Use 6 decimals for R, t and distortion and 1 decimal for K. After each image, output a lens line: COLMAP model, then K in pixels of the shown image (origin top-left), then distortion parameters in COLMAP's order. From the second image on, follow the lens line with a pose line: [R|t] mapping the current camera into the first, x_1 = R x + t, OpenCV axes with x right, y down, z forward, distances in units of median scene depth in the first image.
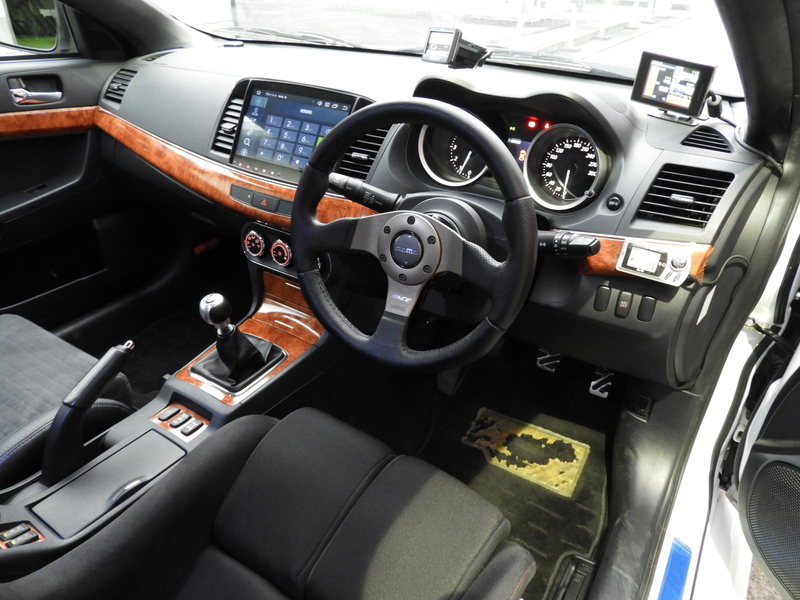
lens RADIAL K [[559.8, 0, 400.0], [0, 559.8, 300.0], [0, 0, 1]] dist [0.002540, 0.000299]
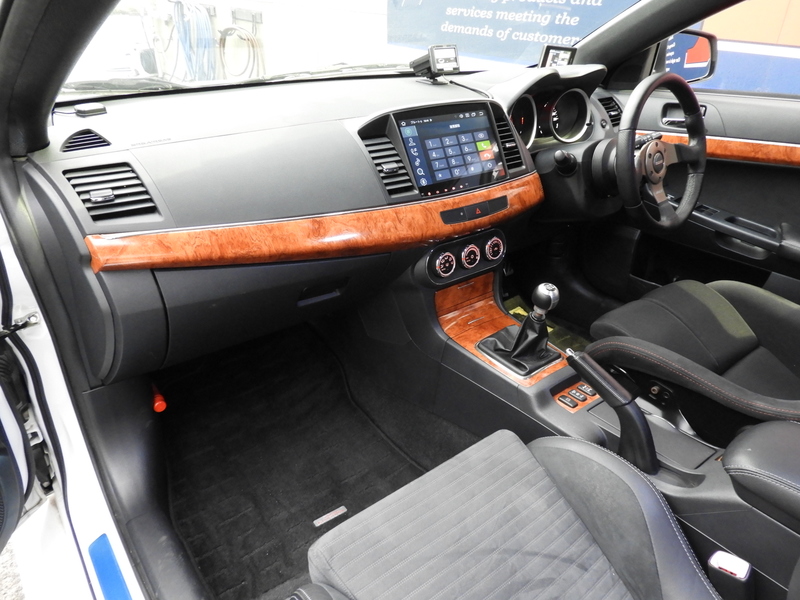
lens RADIAL K [[559.8, 0, 400.0], [0, 559.8, 300.0], [0, 0, 1]] dist [0.002540, 0.000299]
pose [[0.319121, -0.457081, 0.830204, -1.289670], [0.478494, 0.833862, 0.275167, -0.406587], [-0.818049, 0.309436, 0.484814, 0.653388]]
